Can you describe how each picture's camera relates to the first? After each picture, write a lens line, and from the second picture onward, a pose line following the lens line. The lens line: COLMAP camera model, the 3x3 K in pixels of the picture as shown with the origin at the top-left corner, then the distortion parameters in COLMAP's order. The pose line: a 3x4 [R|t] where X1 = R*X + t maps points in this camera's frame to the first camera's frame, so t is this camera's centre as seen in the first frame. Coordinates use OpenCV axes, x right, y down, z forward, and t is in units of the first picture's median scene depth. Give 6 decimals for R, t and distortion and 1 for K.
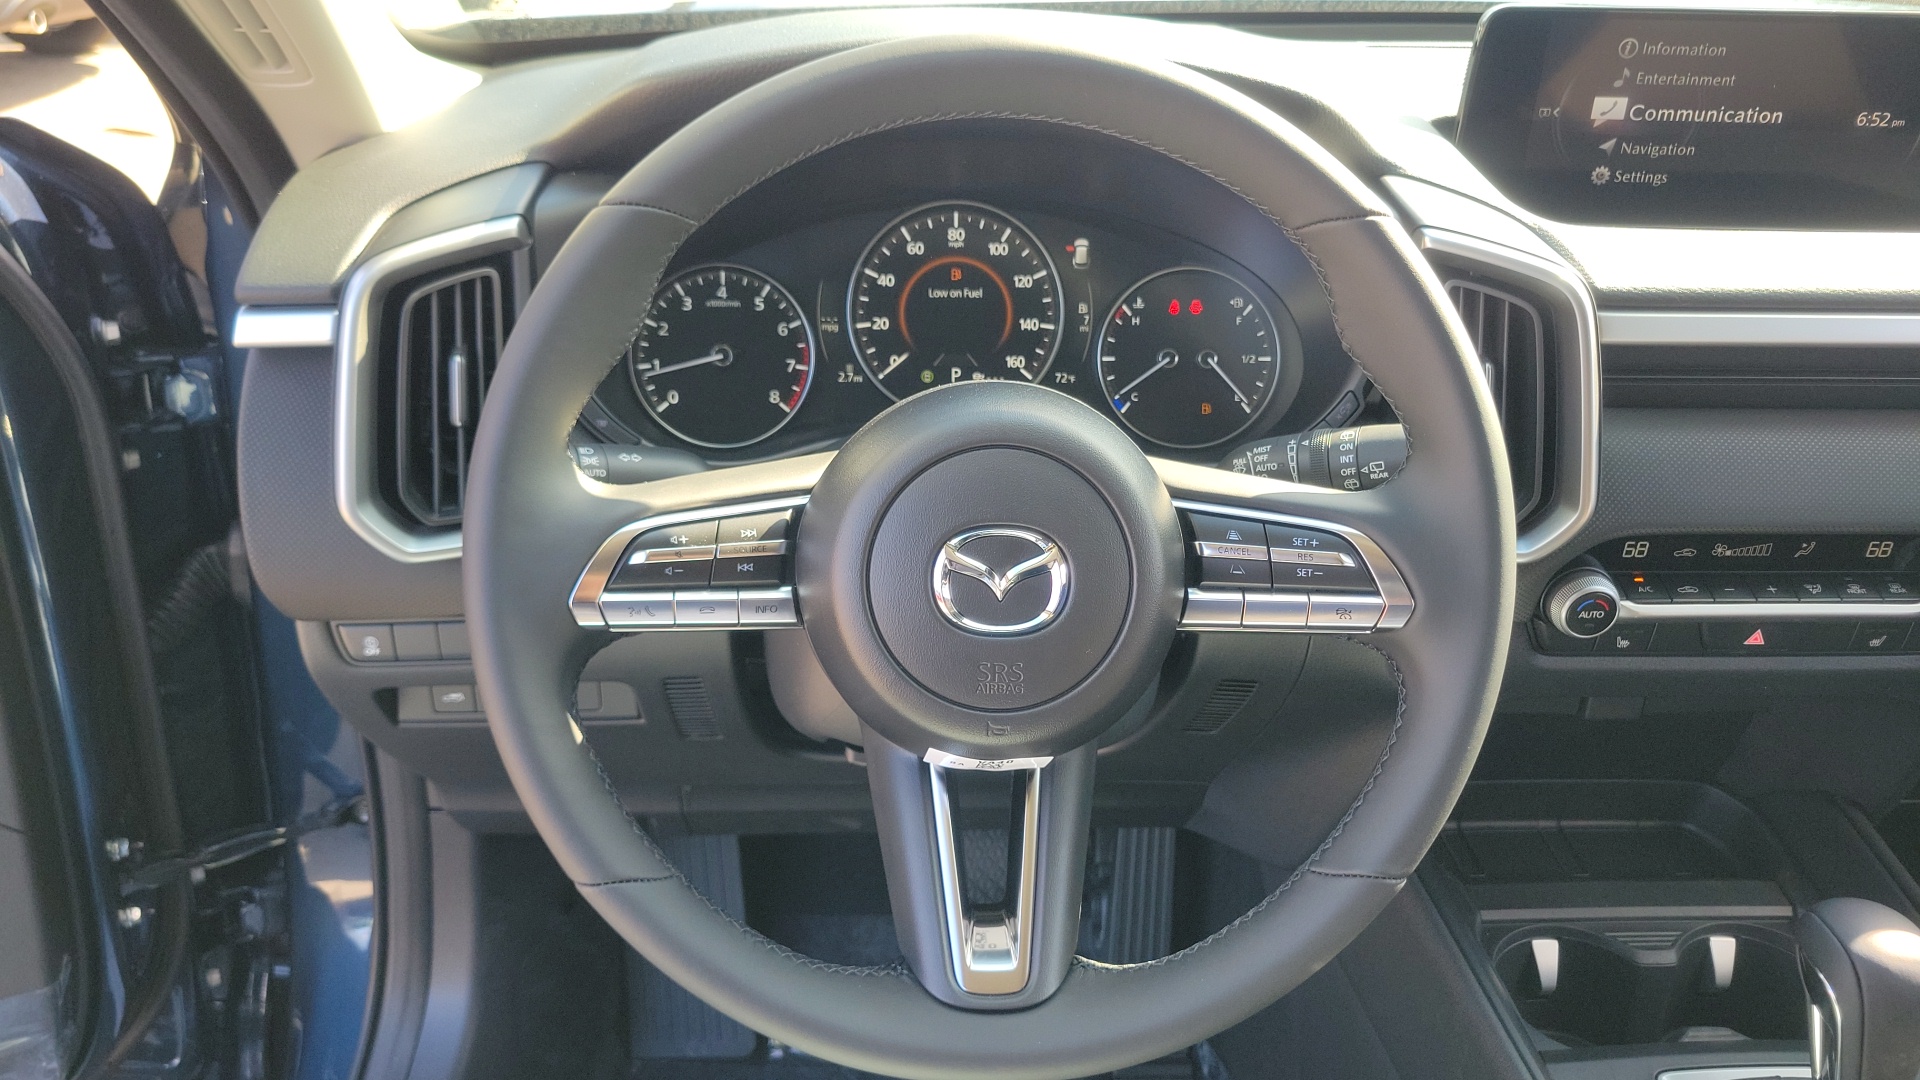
lens RADIAL K [[1445.4, 0, 931.0], [0, 1445.4, 537.0], [0, 0, 1]] dist [0.017857, -0.007866]
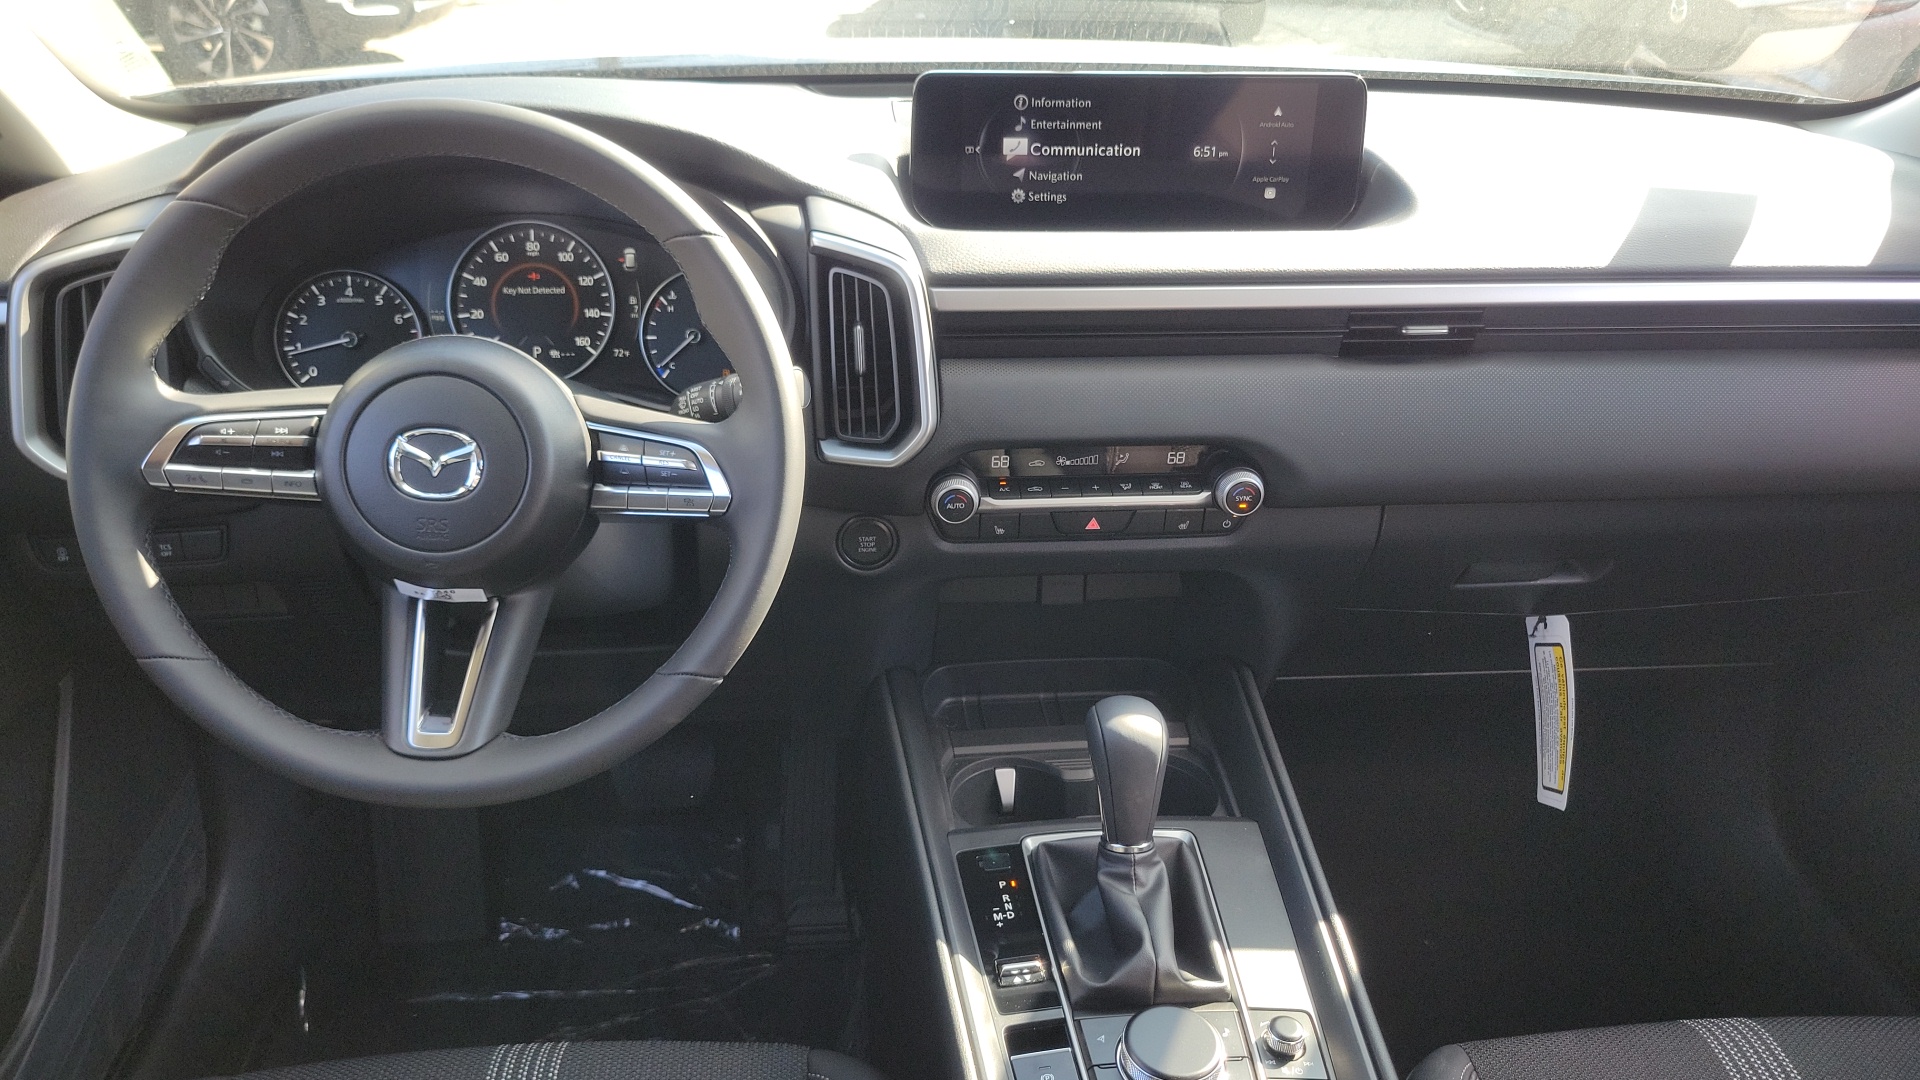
lens RADIAL K [[1449.4, 0, 950.6], [0, 1449.4, 554.2], [0, 0, 1]] dist [0.029301, -0.011762]
pose [[0.998864, -0.026329, 0.039717, 0.343297], [0.027114, 0.999445, -0.019360, 0.111004], [-0.039185, 0.020415, 0.999023, -0.348011]]
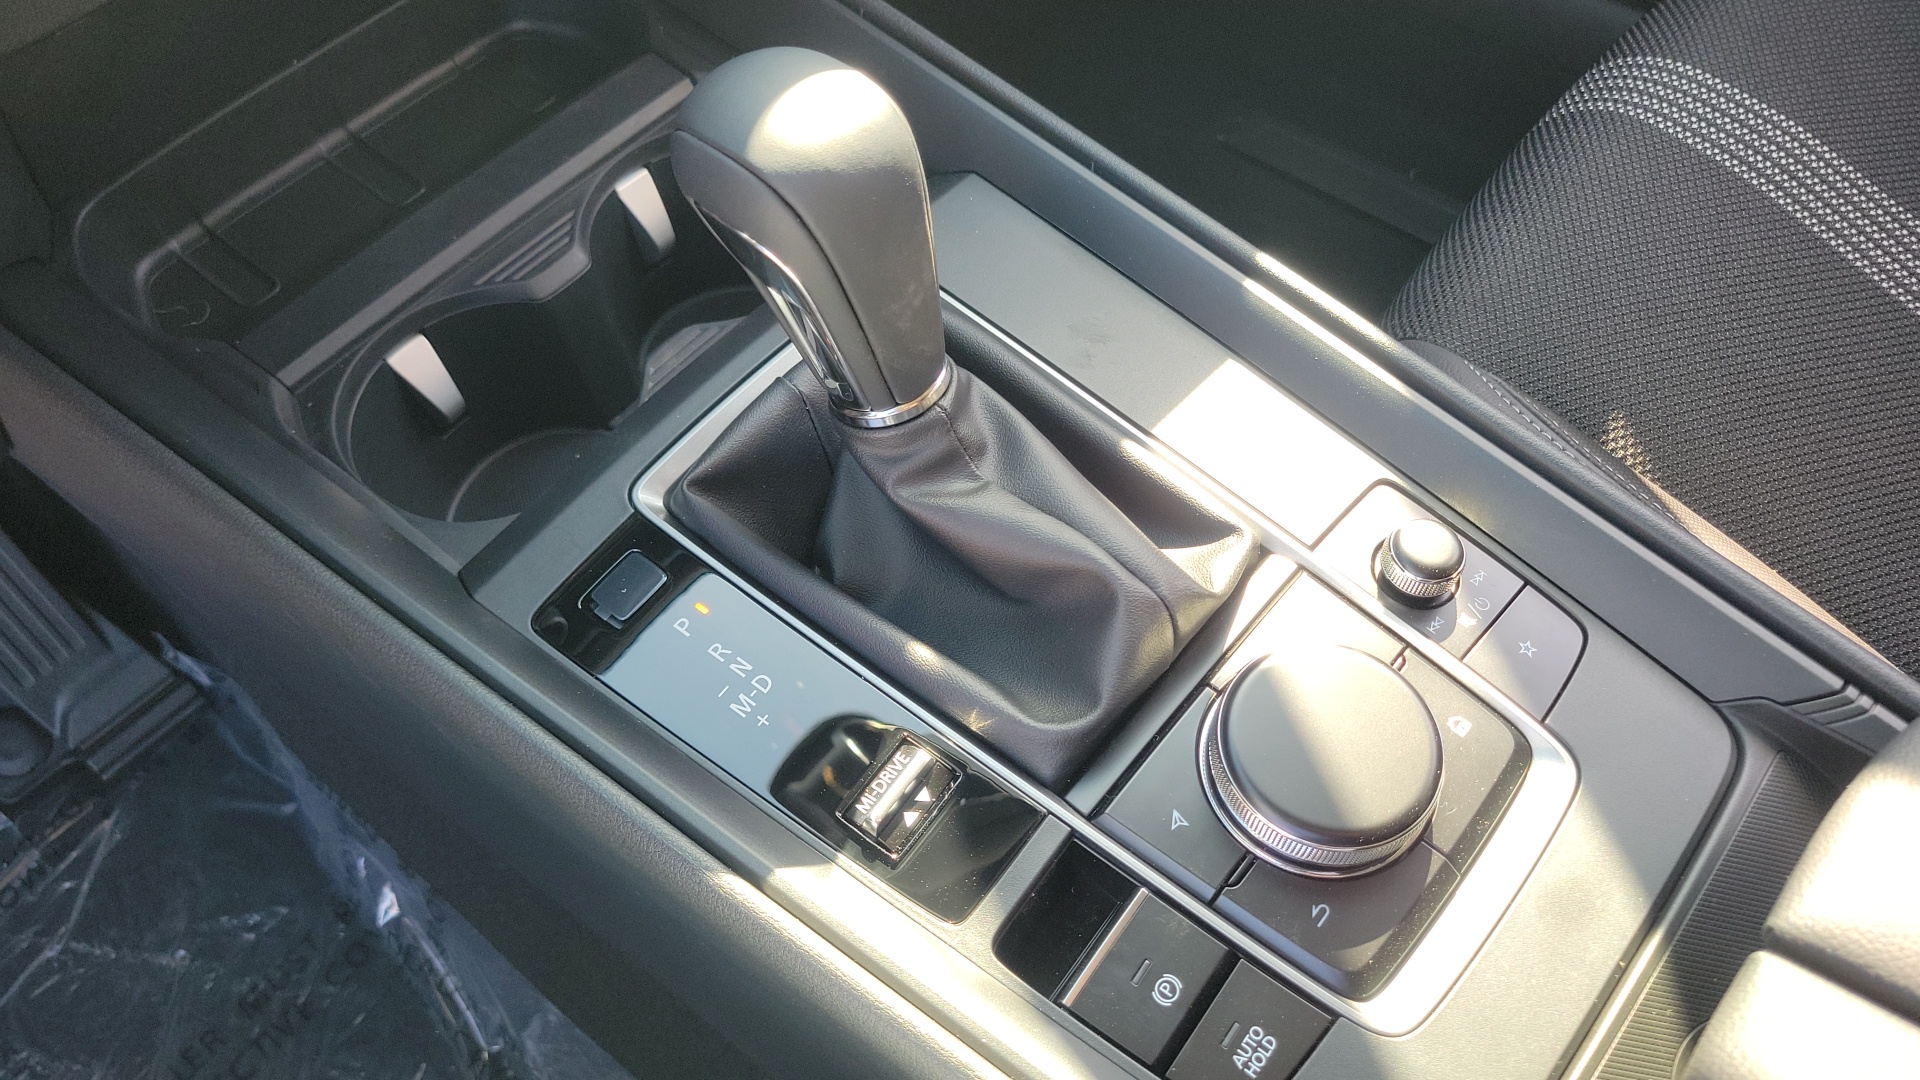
lens RADIAL K [[1448.7, 0, 954.4], [0, 1448.7, 541.2], [0, 0, 1]] dist [0.028492, -0.012052]
pose [[0.677129, -0.632782, 0.375612, 0.318948], [0.370453, 0.734168, 0.569001, 0.086586], [-0.635815, -0.246140, 0.731542, 0.427331]]
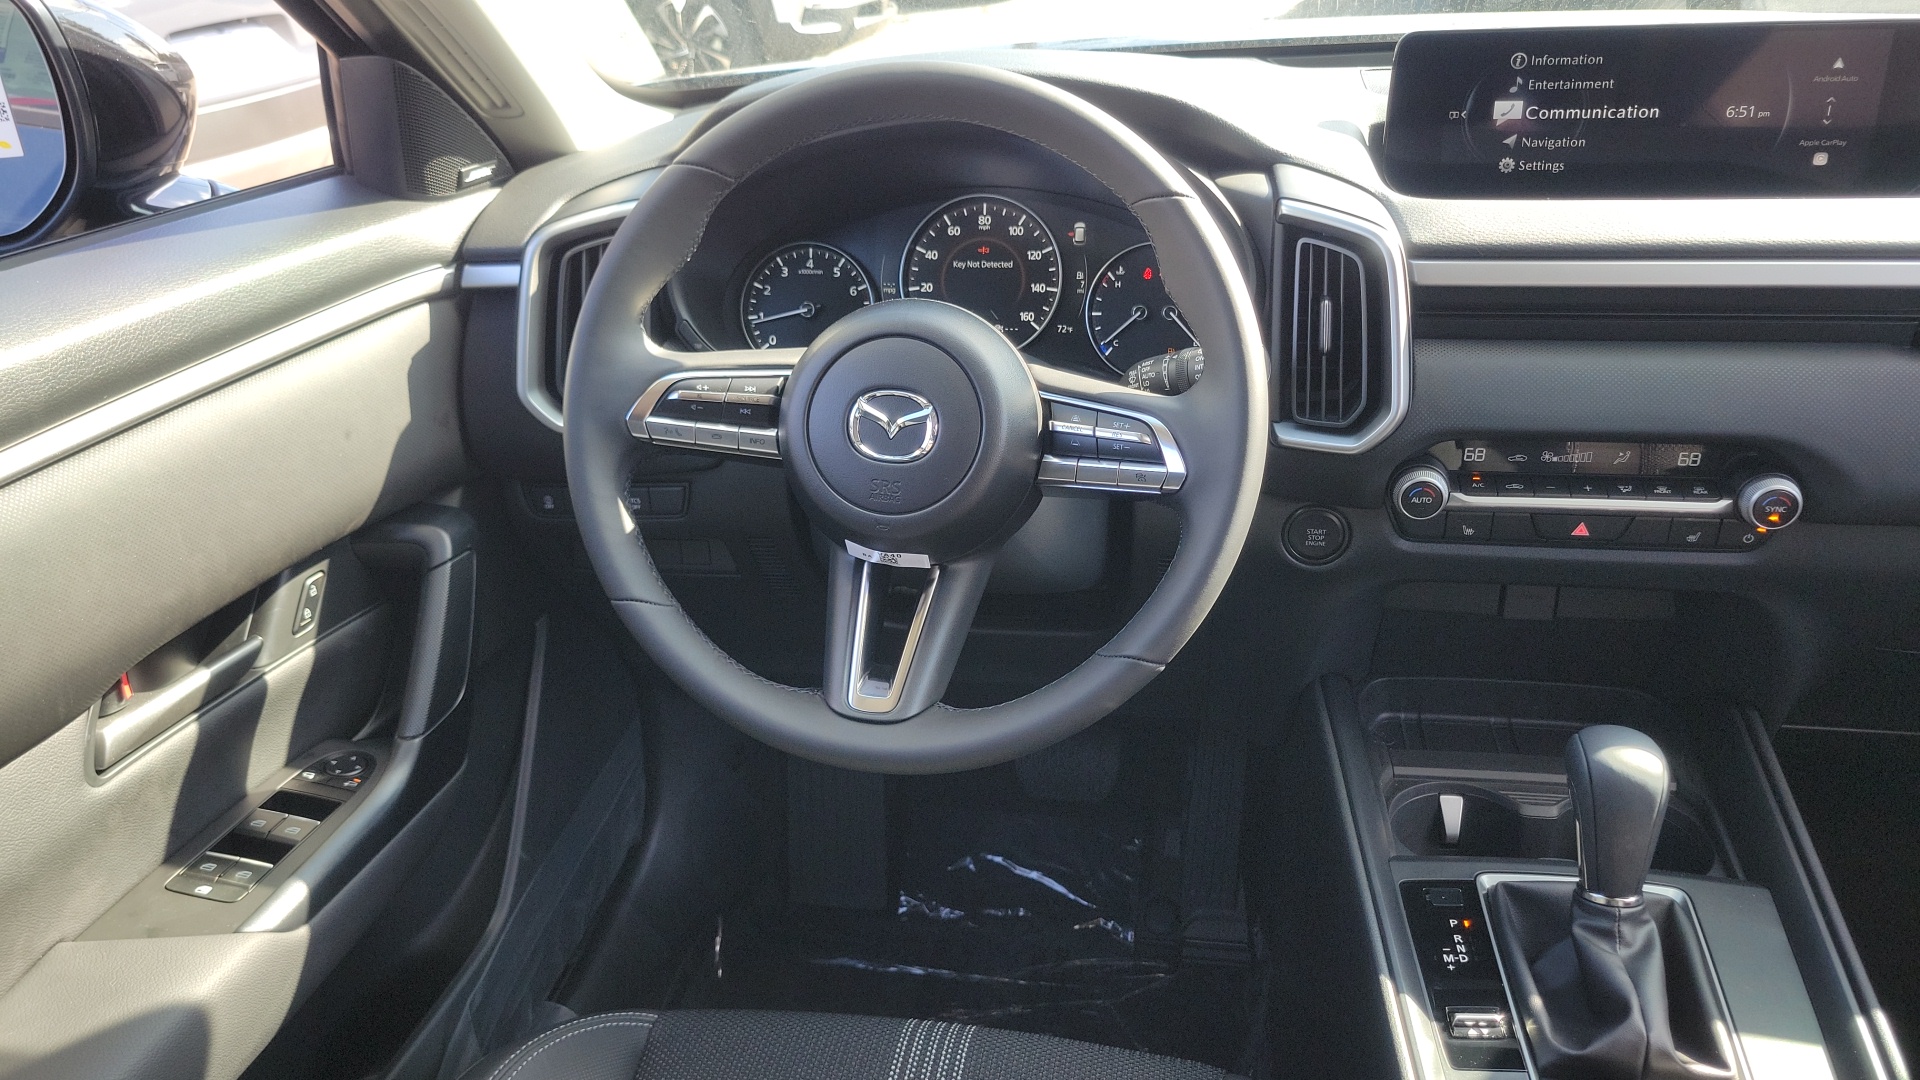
lens RADIAL K [[1448.7, 0, 954.4], [0, 1448.7, 541.2], [0, 0, 1]] dist [0.028492, -0.012052]
pose [[0.975766, 0.033763, -0.216198, 0.289336], [-0.041561, 0.998635, -0.031625, 0.128306], [0.214835, 0.039844, 0.975837, -0.291100]]
